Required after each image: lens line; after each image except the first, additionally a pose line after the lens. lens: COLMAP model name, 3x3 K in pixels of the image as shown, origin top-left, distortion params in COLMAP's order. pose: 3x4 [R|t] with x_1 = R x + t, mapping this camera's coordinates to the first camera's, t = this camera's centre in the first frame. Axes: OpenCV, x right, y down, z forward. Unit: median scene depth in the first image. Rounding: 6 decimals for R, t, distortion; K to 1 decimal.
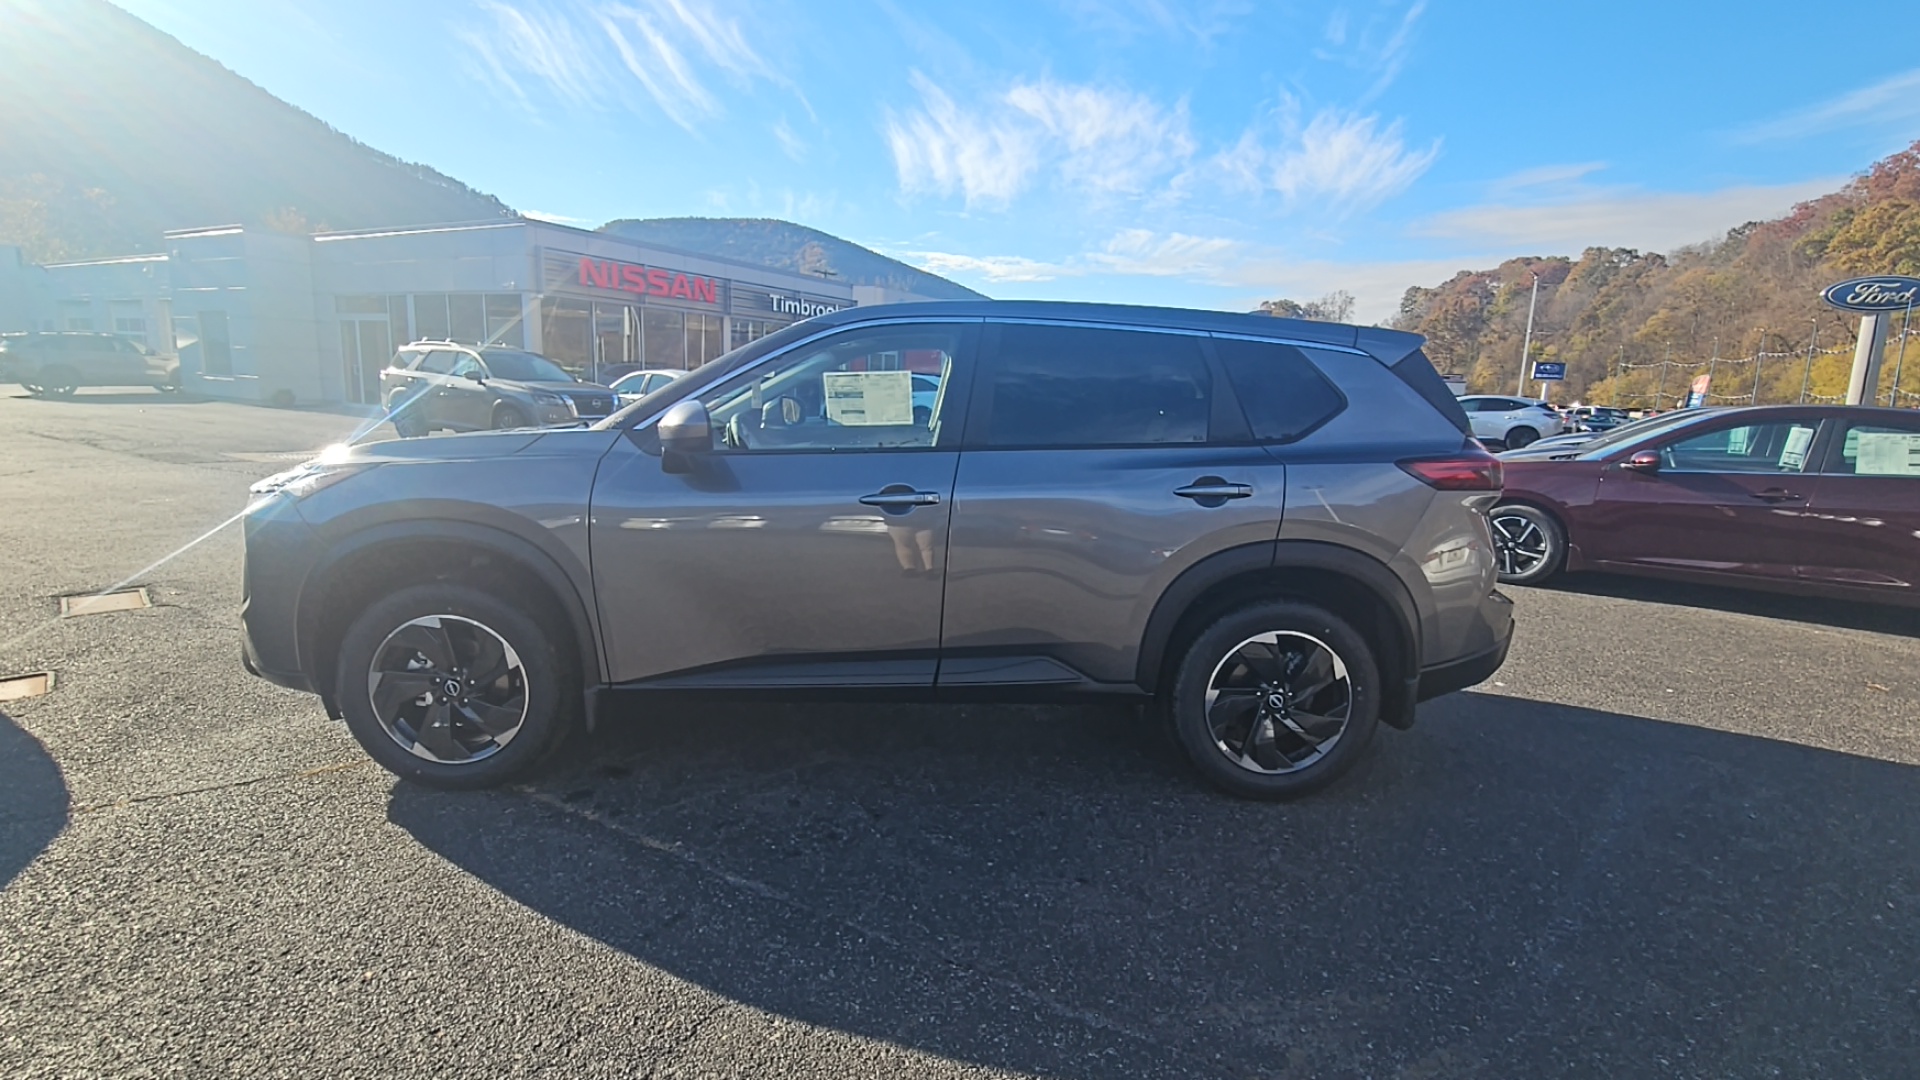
lens RADIAL K [[787.8, 0, 960.0], [0, 787.8, 540.0], [0, 0, 1]] dist [0.015510, -0.010363]
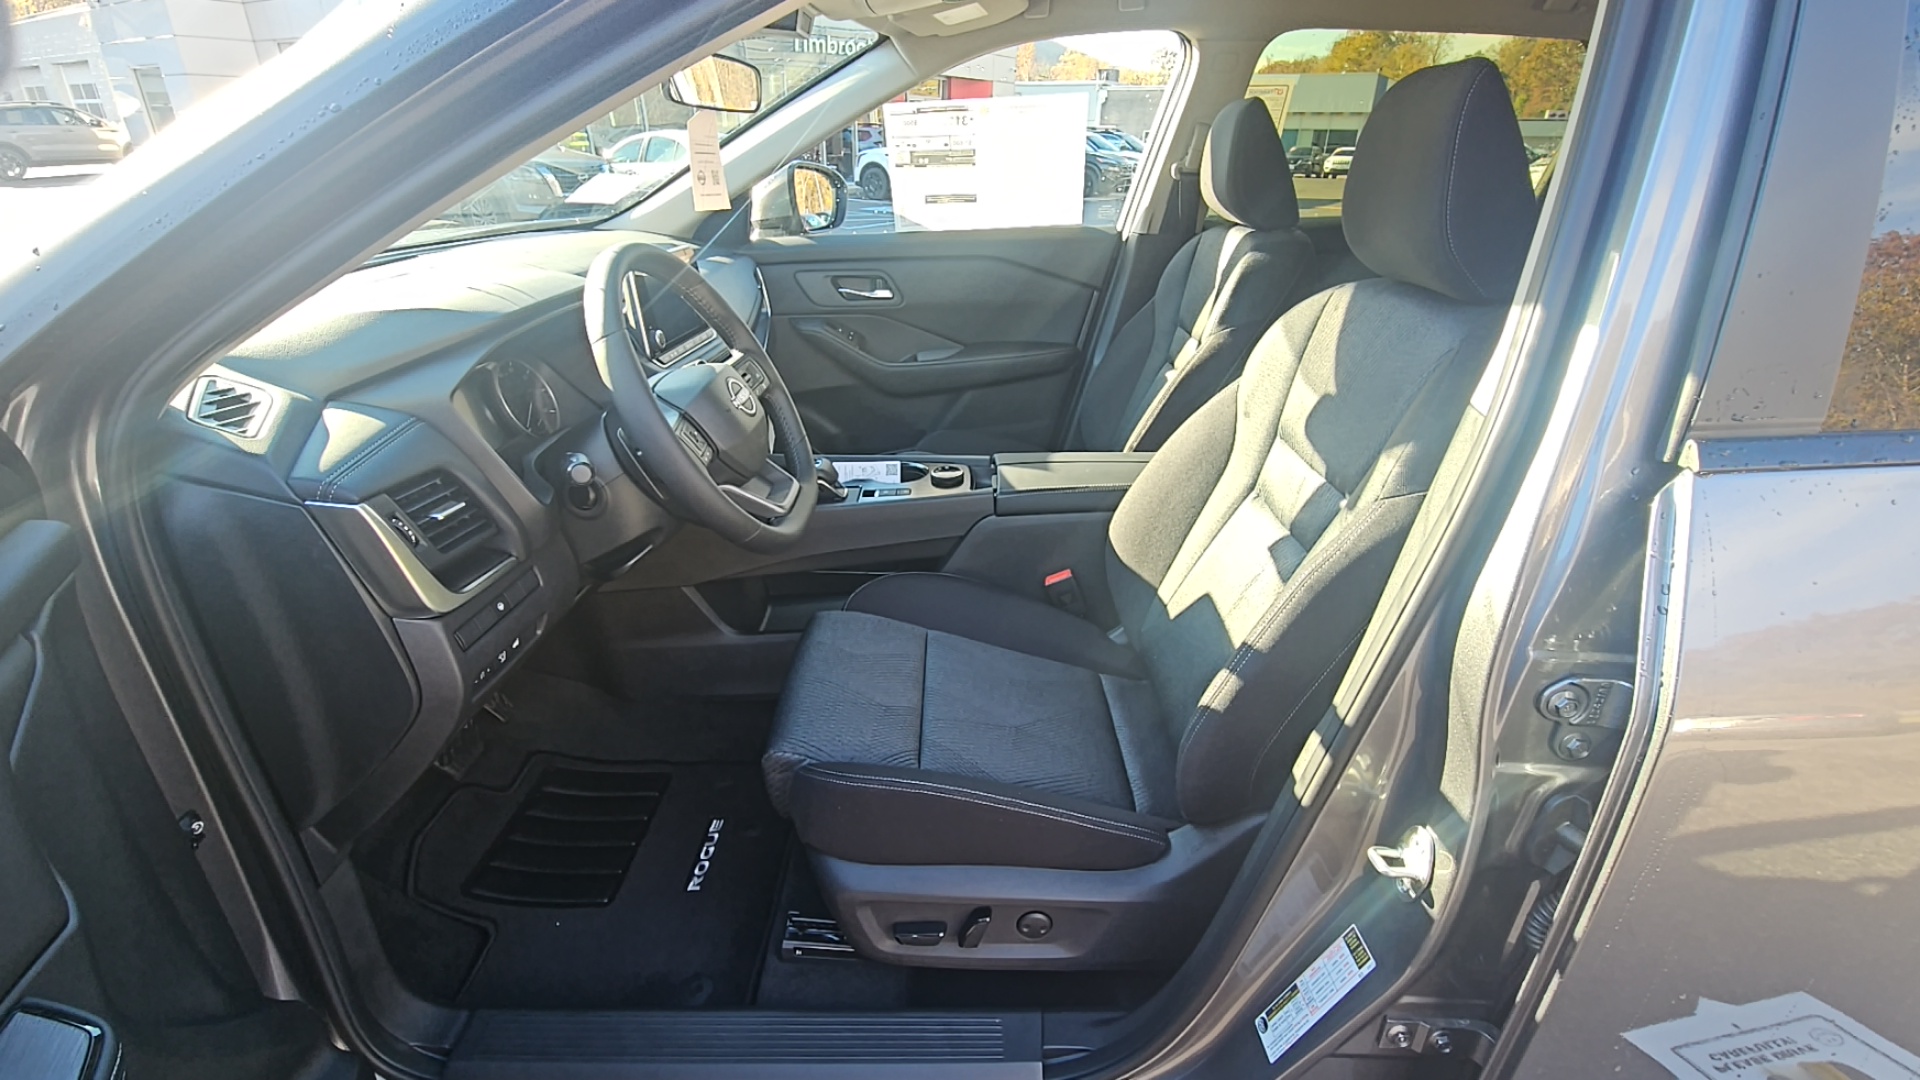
lens RADIAL K [[835.3, 0, 953.6], [0, 835.3, 543.3], [0, 0, 1]] dist [0.015297, -0.000505]
pose [[0.997529, 0.003120, -0.070191, -0.100618], [0.014406, 0.968705, 0.247795, -0.091290], [0.068767, -0.248194, 0.966266, 0.493082]]
